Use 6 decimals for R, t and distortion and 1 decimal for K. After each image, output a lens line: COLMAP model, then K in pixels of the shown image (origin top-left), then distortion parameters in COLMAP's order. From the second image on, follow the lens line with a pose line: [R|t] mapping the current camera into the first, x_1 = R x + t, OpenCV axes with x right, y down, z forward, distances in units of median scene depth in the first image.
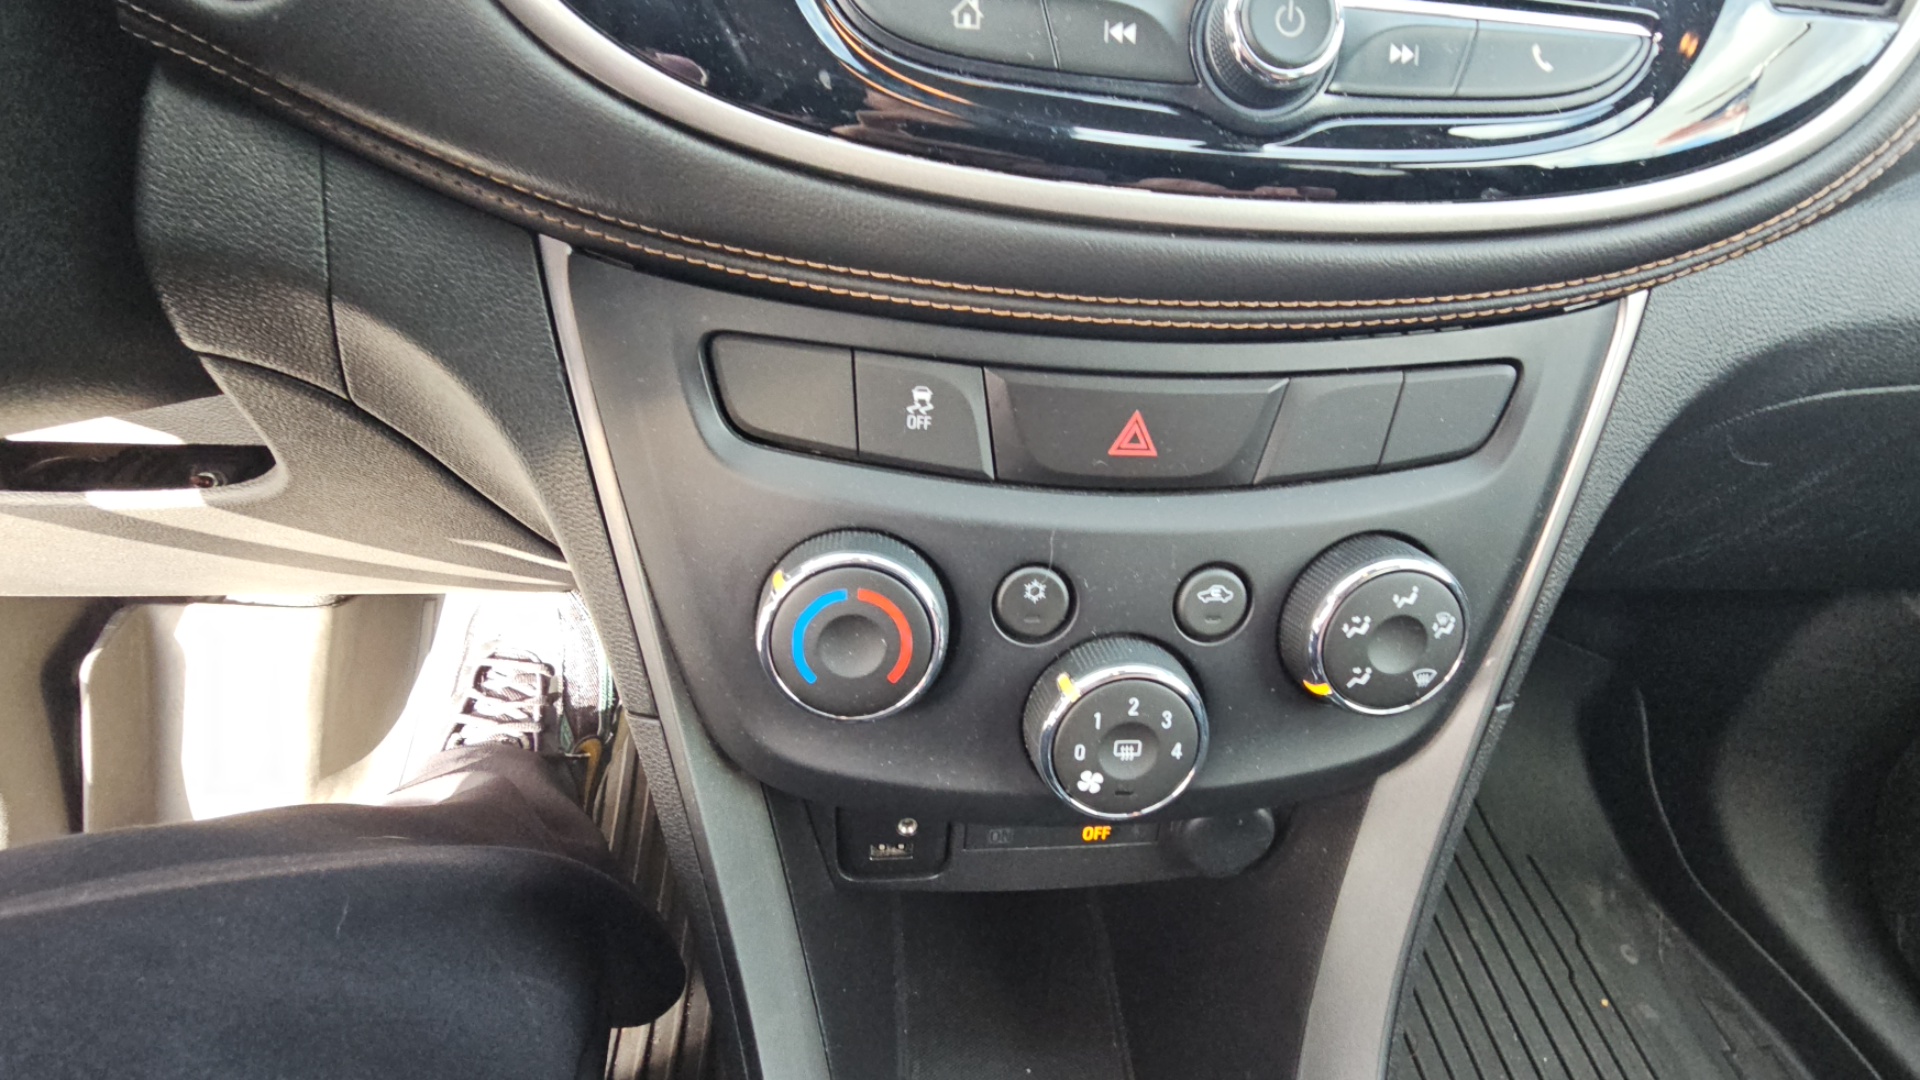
lens RADIAL K [[854.8, 0, 975.6], [0, 854.8, 535.2], [0, 0, 1]] dist [-0.010229, -0.000016]
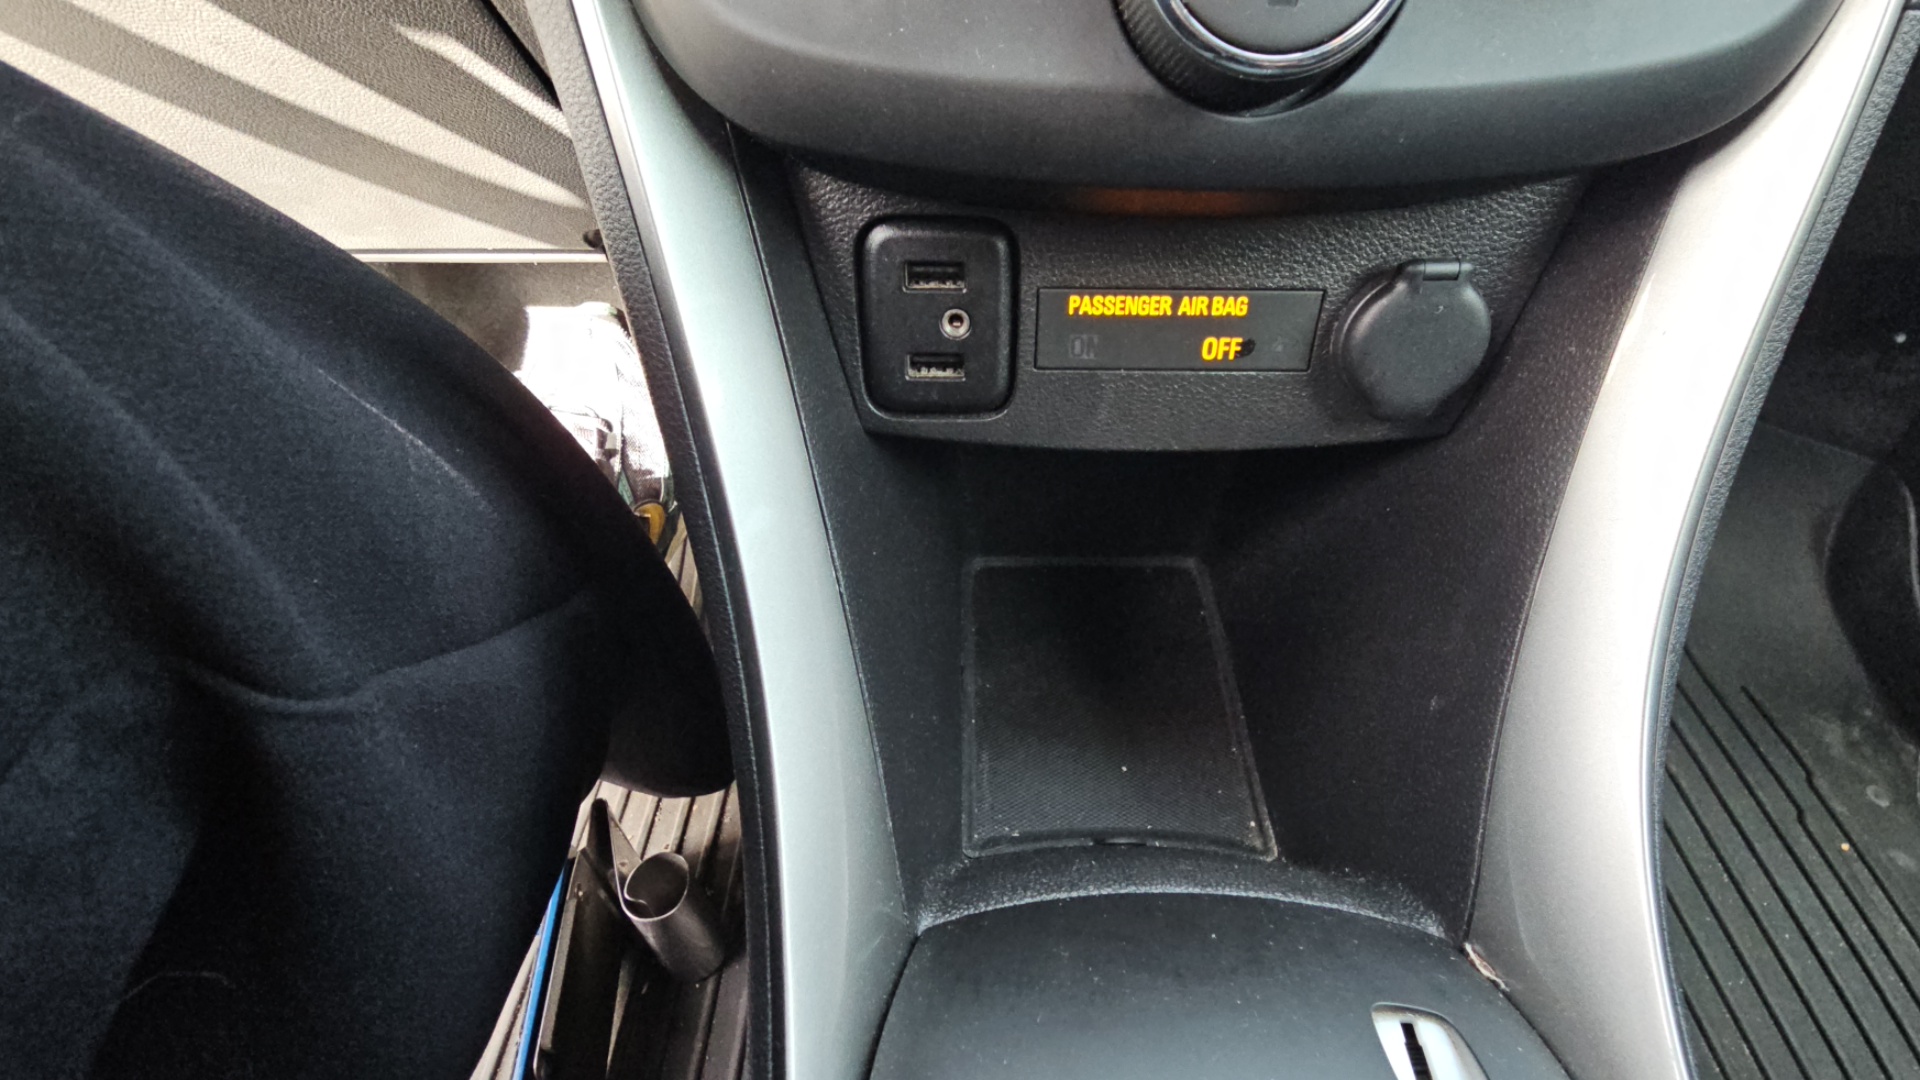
lens RADIAL K [[852.4, 0, 974.1], [0, 852.4, 547.5], [0, 0, 1]] dist [0.003006, -0.008647]
pose [[0.992061, 0.006765, -0.125579, 0.020680], [0.002937, 0.997034, 0.076907, 0.345951], [0.125727, -0.076665, 0.989098, 0.195239]]
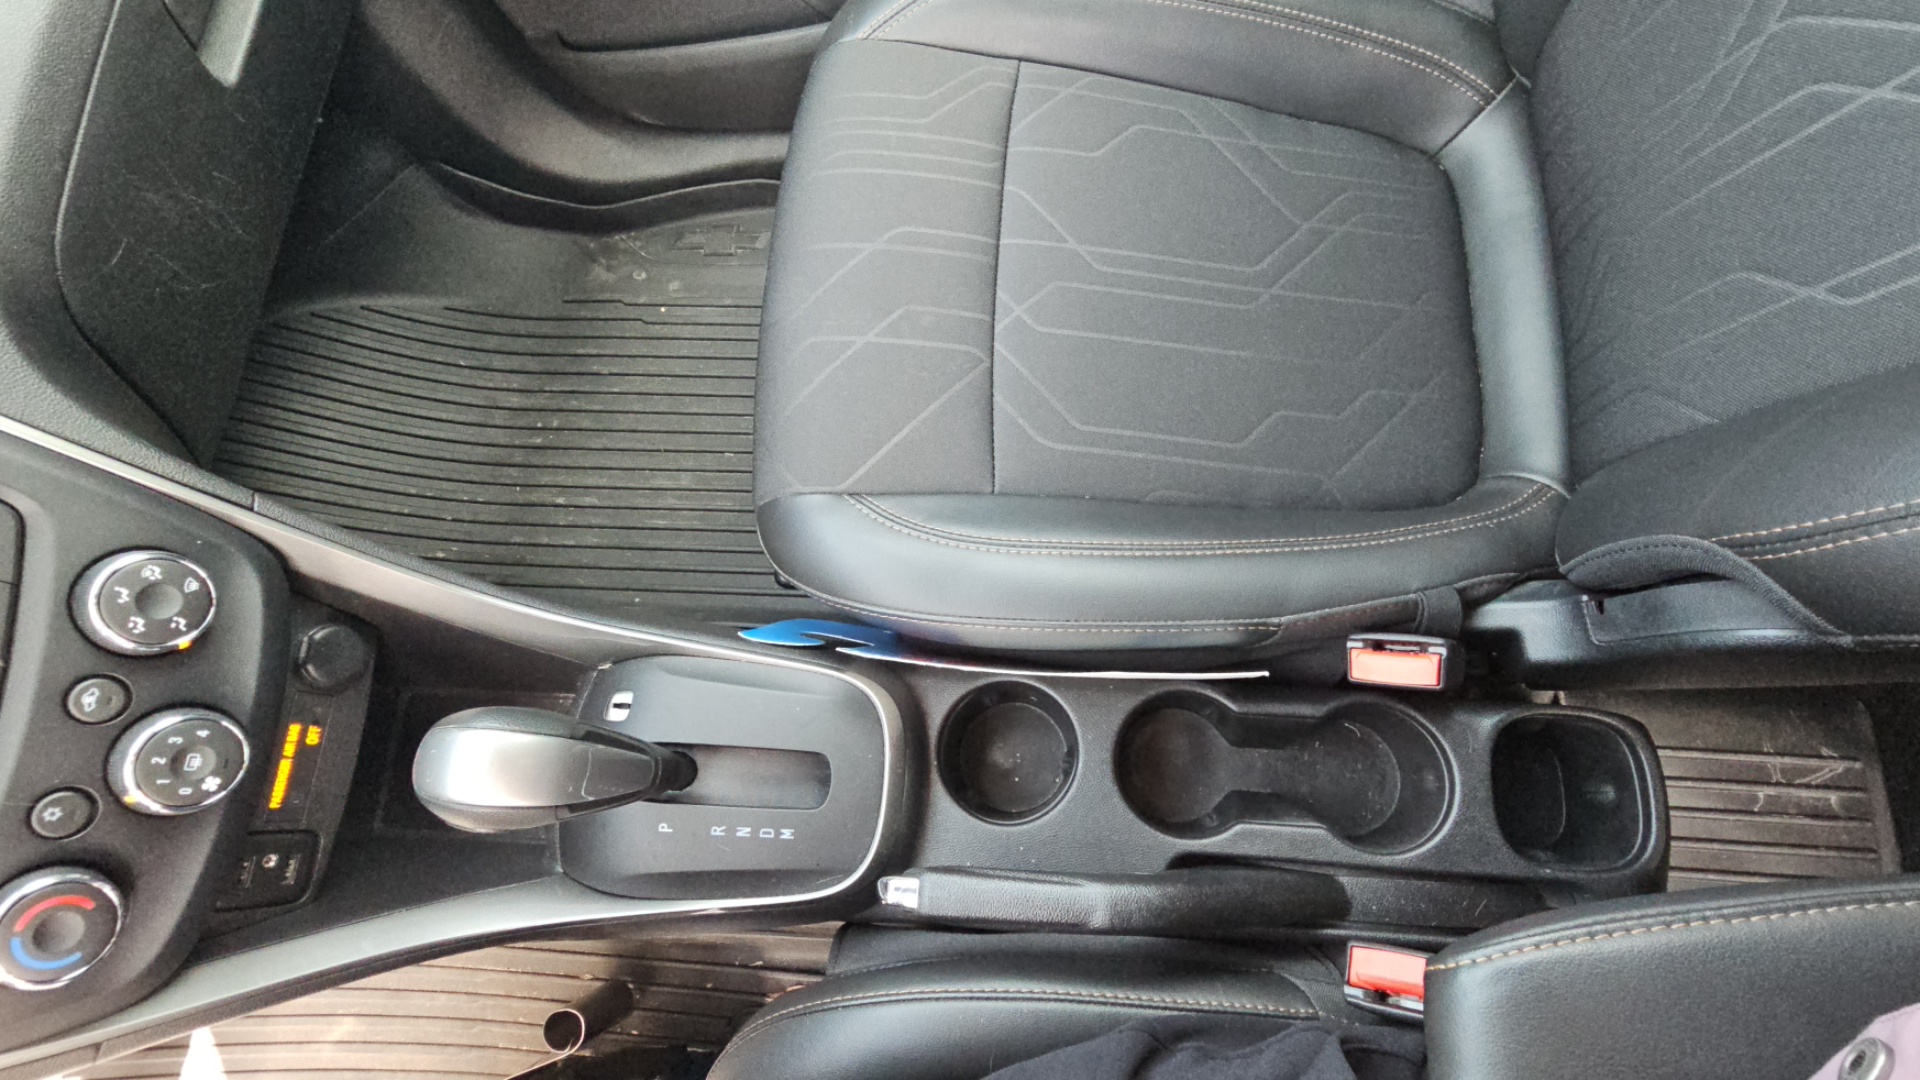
lens RADIAL K [[856.1, 0, 974.1], [0, 856.1, 546.0], [0, 0, 1]] dist [0.005903, -0.007080]
pose [[0.136099, -0.976587, 0.166601, 0.291425], [0.720803, 0.212978, 0.659608, 0.081595], [-0.679647, 0.030315, 0.732913, -0.769072]]
